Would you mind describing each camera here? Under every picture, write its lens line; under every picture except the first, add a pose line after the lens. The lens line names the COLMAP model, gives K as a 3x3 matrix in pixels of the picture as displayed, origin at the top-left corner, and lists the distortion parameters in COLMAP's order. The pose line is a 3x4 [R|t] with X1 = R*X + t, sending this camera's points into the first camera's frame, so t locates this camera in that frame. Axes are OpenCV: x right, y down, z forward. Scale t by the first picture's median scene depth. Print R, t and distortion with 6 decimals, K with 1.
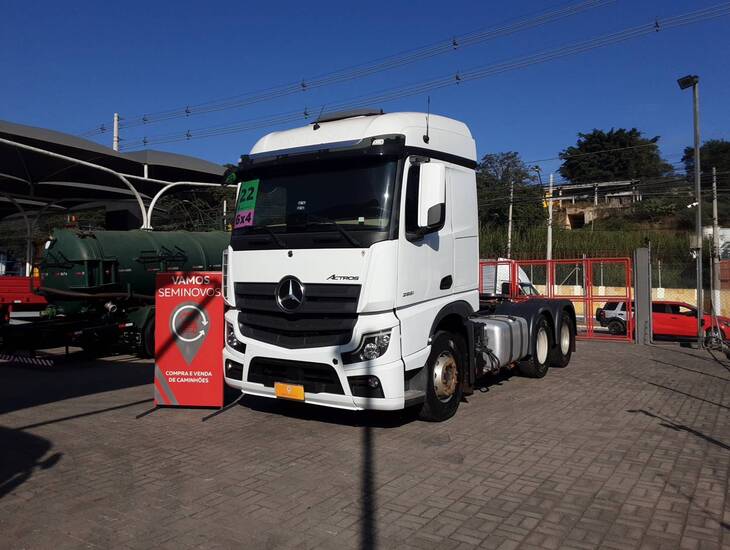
lens RADIAL K [[609.1, 0, 365.0], [0, 609.1, 275.0], [0, 0, 1]] dist [0.092815, -0.167588]
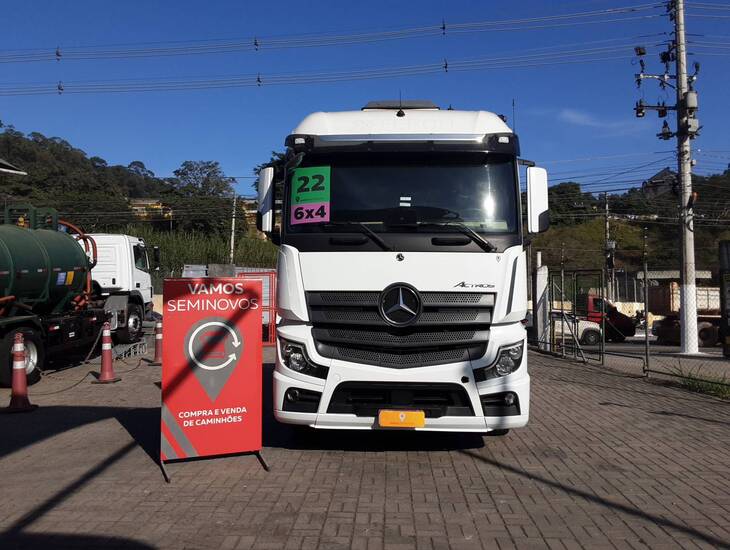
lens RADIAL K [[609.1, 0, 365.0], [0, 609.1, 275.0], [0, 0, 1]] dist [0.092815, -0.167588]
pose [[0.854426, 0.011778, 0.519440, -0.565979], [-0.001930, 0.999808, -0.019496, 0.006394], [-0.519570, 0.015656, 0.854285, 0.276608]]
